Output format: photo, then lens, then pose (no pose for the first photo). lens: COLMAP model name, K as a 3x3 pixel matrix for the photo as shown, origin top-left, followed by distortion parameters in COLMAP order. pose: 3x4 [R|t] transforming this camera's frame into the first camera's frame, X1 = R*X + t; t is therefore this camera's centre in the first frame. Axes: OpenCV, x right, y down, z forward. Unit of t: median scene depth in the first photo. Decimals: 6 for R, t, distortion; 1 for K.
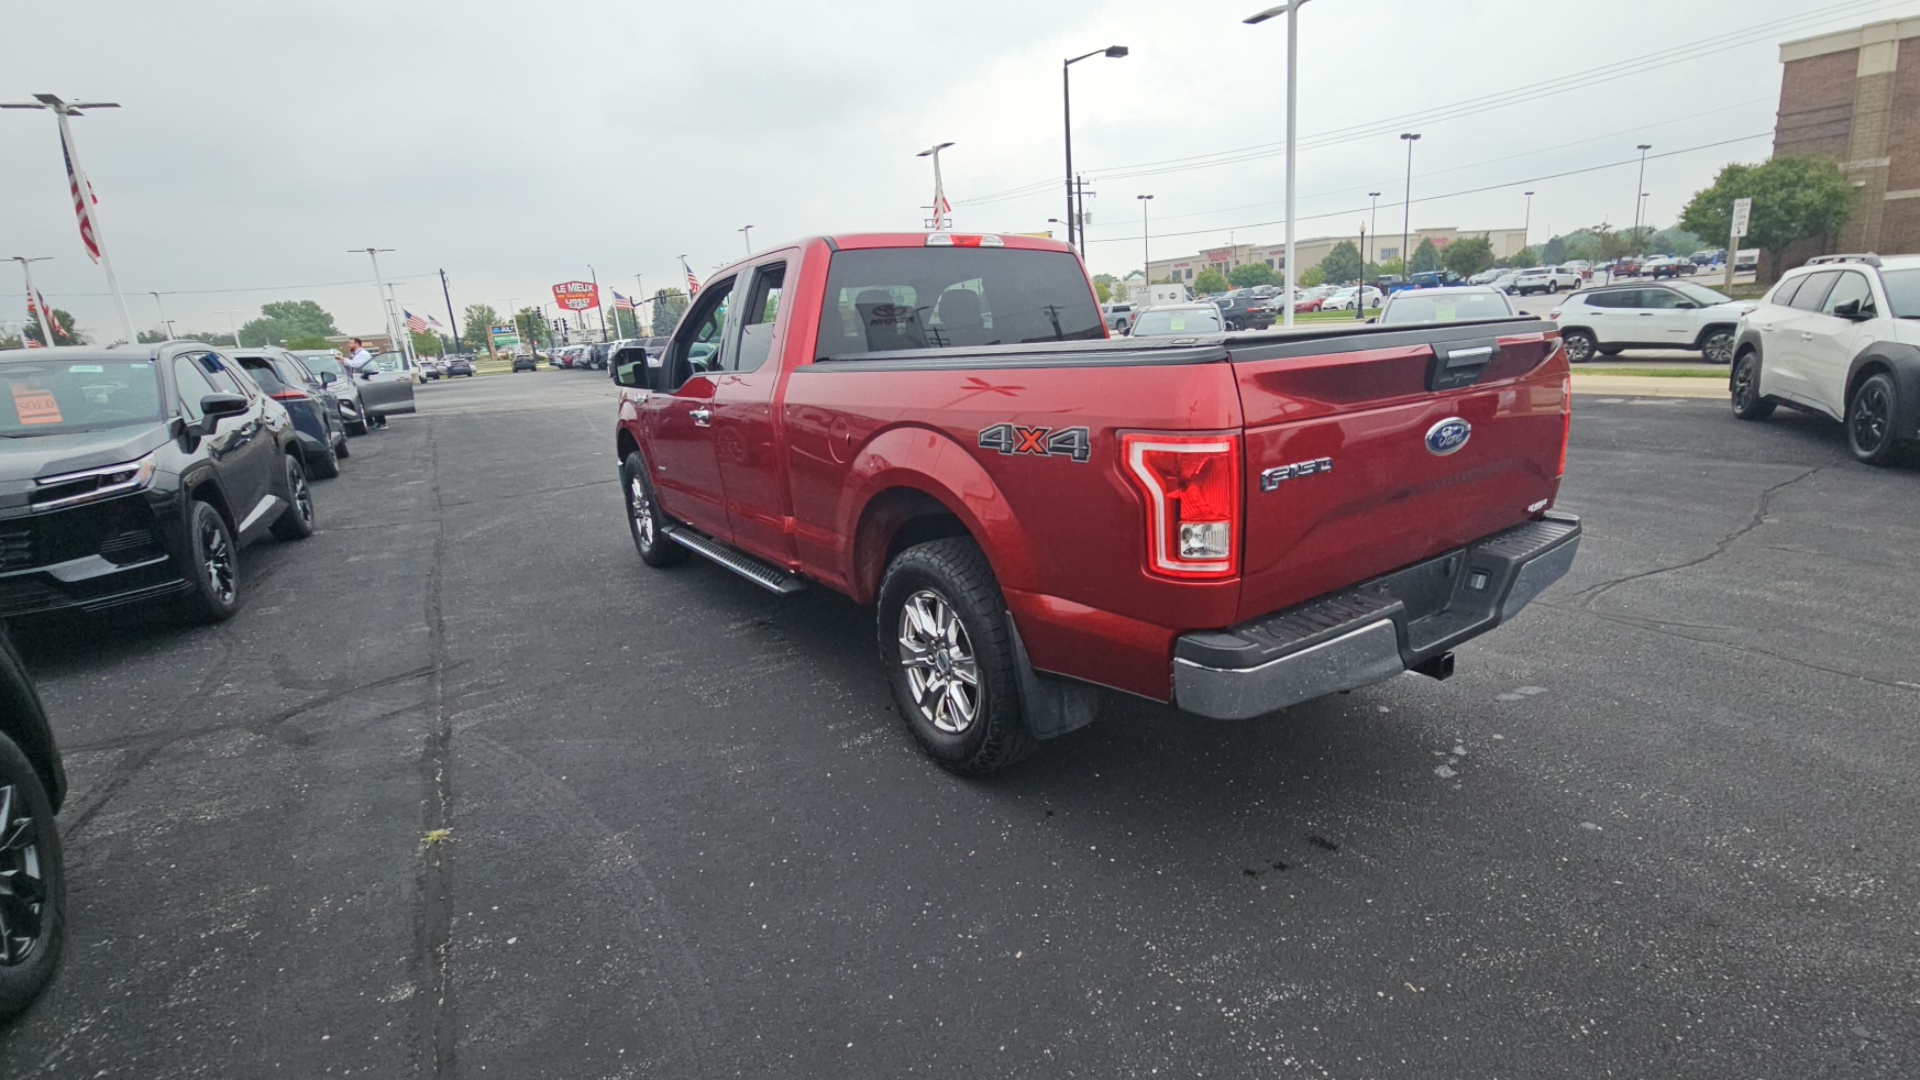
lens RADIAL K [[861.6, 0, 982.2], [0, 861.6, 541.5], [0, 0, 1]] dist [0.007389, -0.005887]
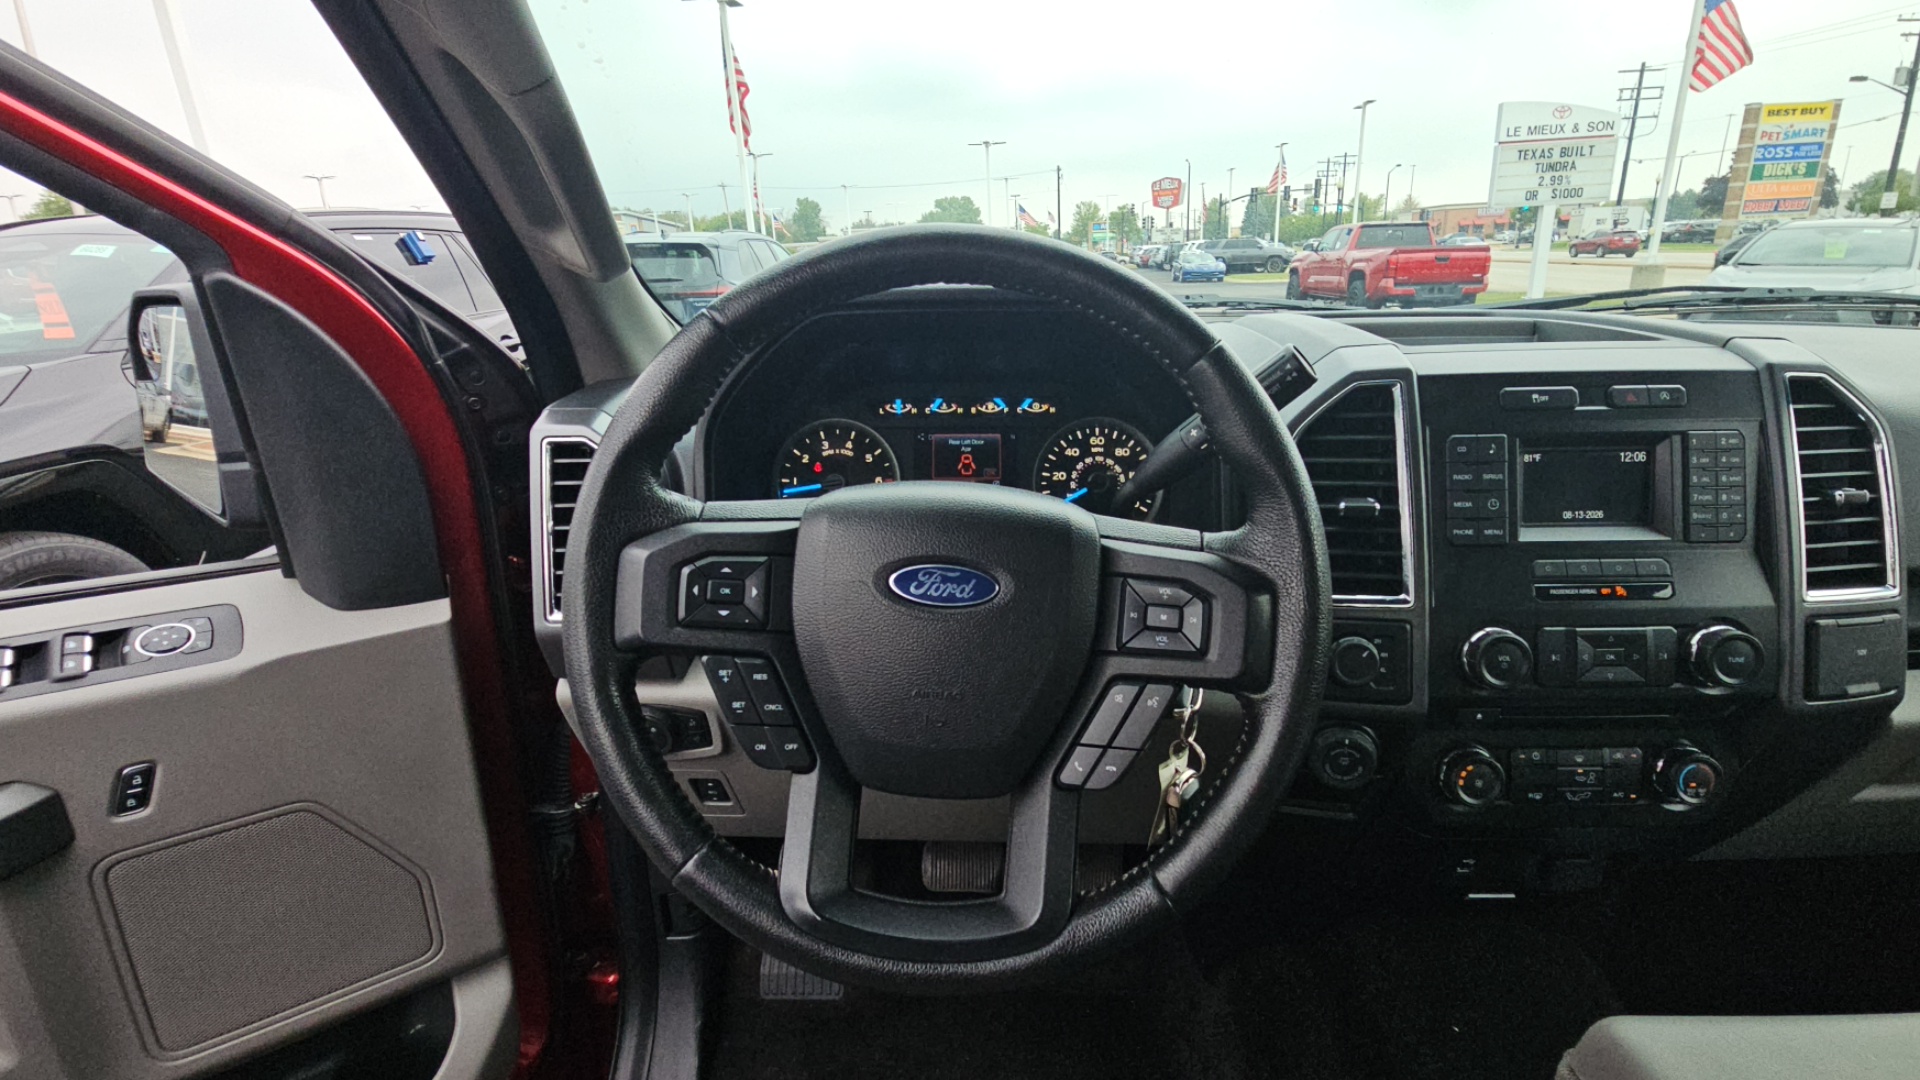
lens RADIAL K [[861.6, 0, 981.7], [0, 861.6, 547.3], [0, 0, 1]] dist [0.007389, -0.005887]
pose [[0.805513, 0.231058, -0.545674, -0.191759], [-0.169935, 0.972243, 0.160828, -0.209273], [0.567688, -0.036820, 0.822420, 0.886655]]
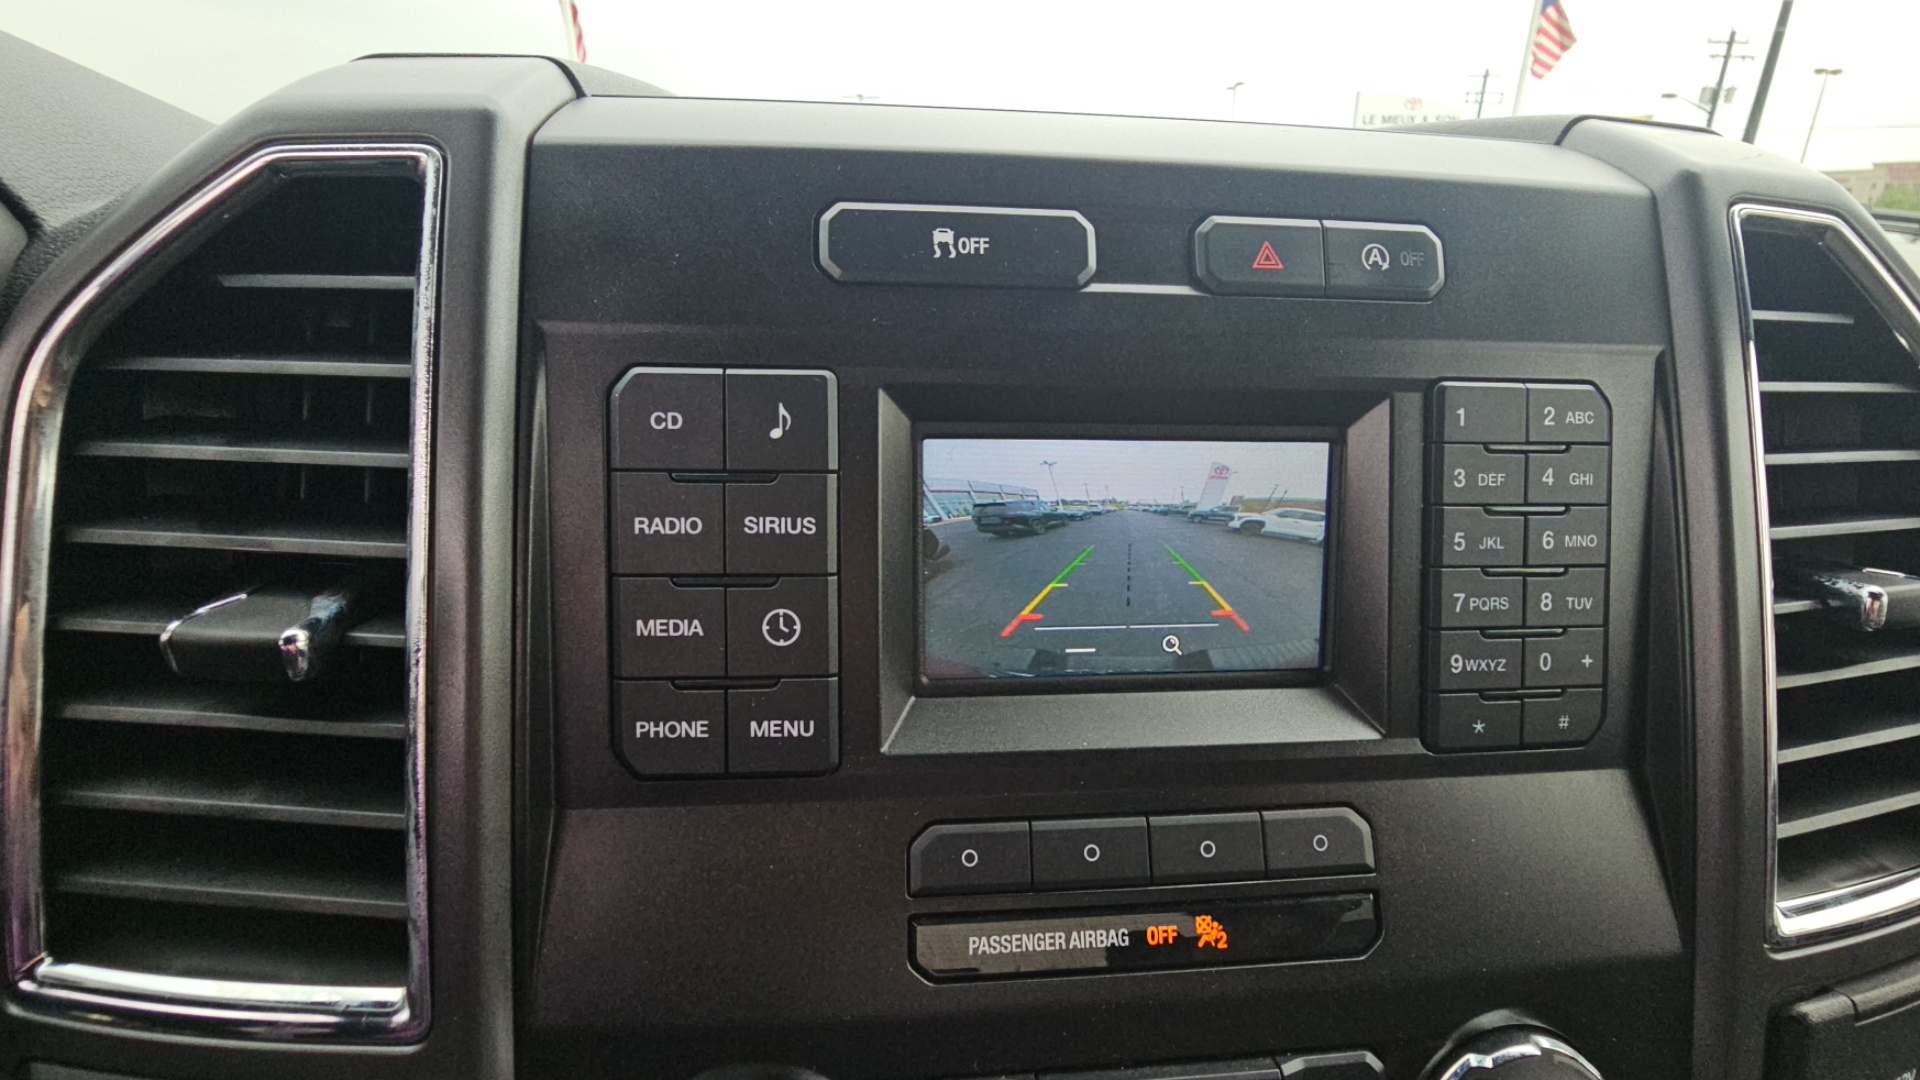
lens RADIAL K [[861.6, 0, 979.1], [0, 861.6, 552.9], [0, 0, 1]] dist [0.007389, -0.005887]
pose [[0.869271, 0.256559, -0.422546, -0.181586], [-0.199582, 0.964159, 0.174827, -0.217915], [0.452255, -0.067639, 0.889320, 1.001928]]
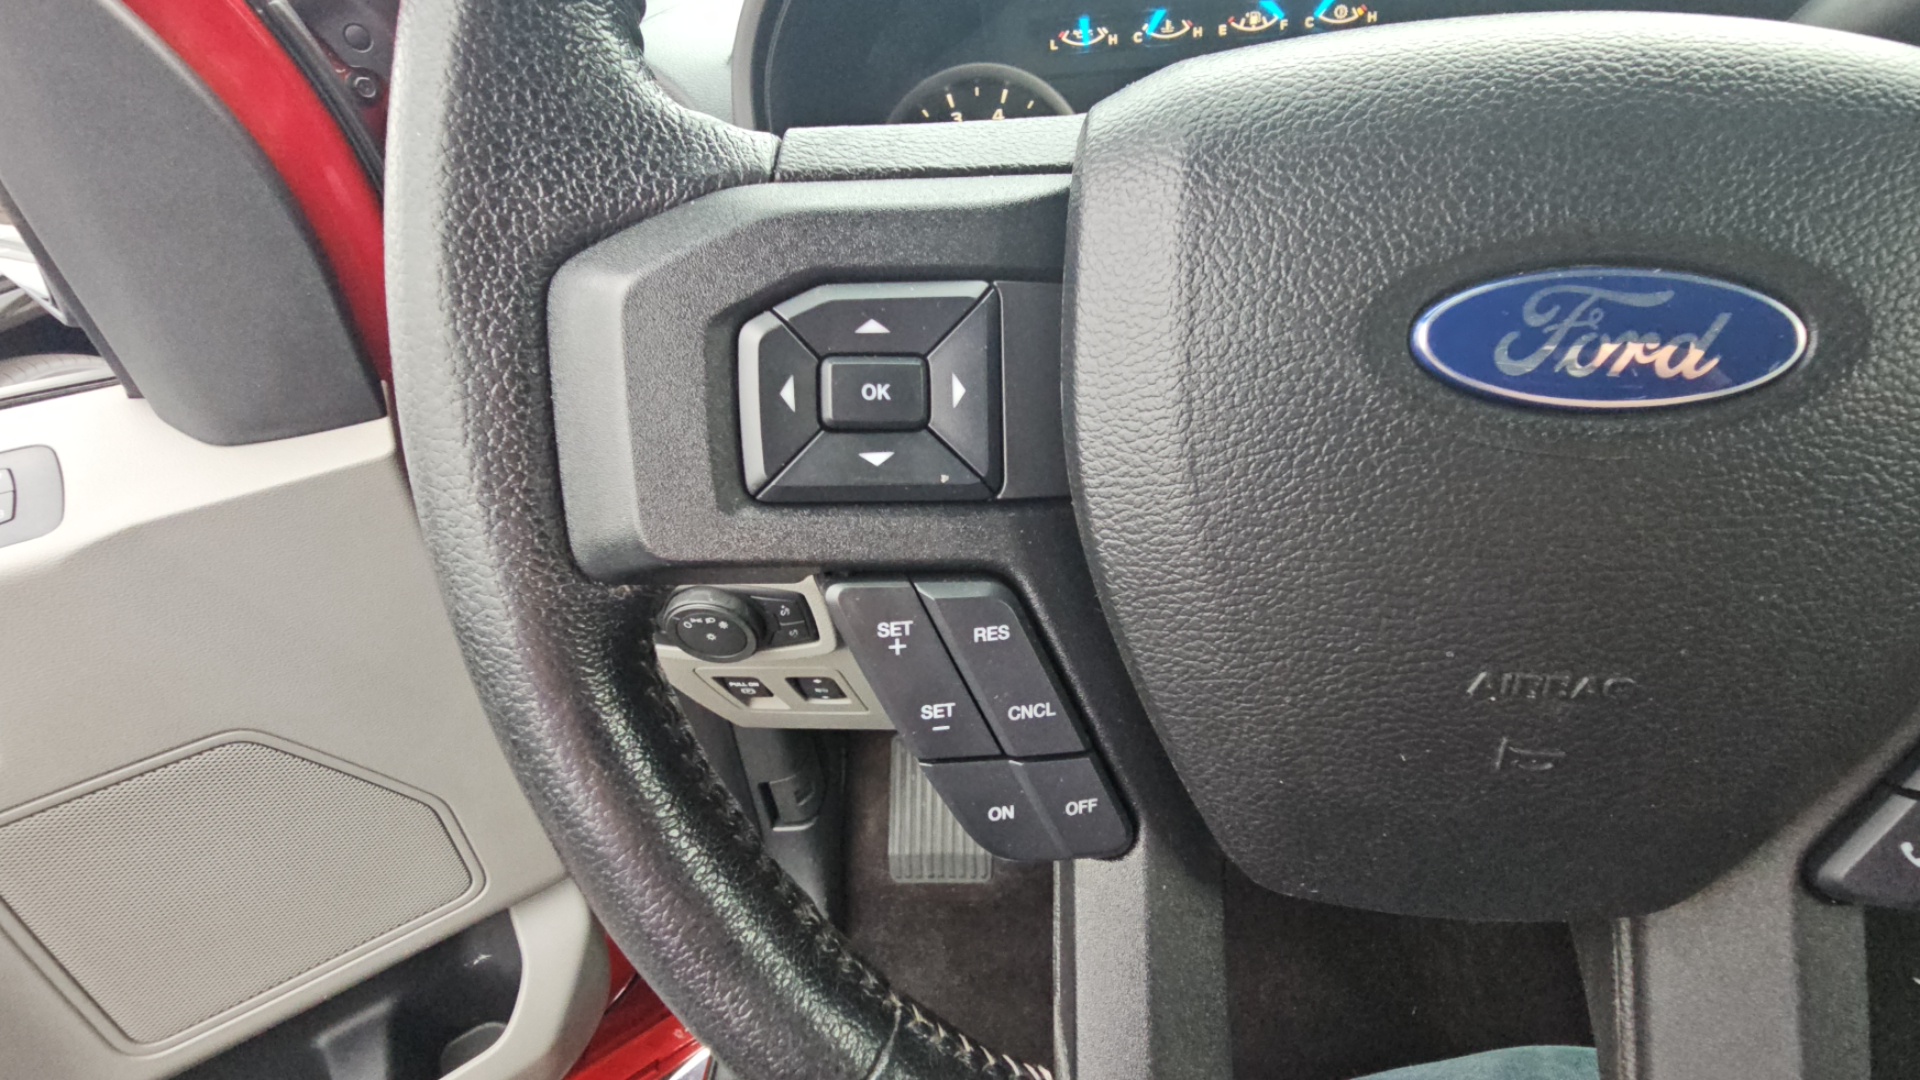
lens RADIAL K [[861.6, 0, 982.2], [0, 861.6, 550.4], [0, 0, 1]] dist [0.007389, -0.005887]
pose [[0.780968, 0.334439, -0.527483, -0.240421], [-0.110900, 0.905387, 0.409847, -0.193664], [0.614646, -0.261580, 0.744168, 0.923580]]
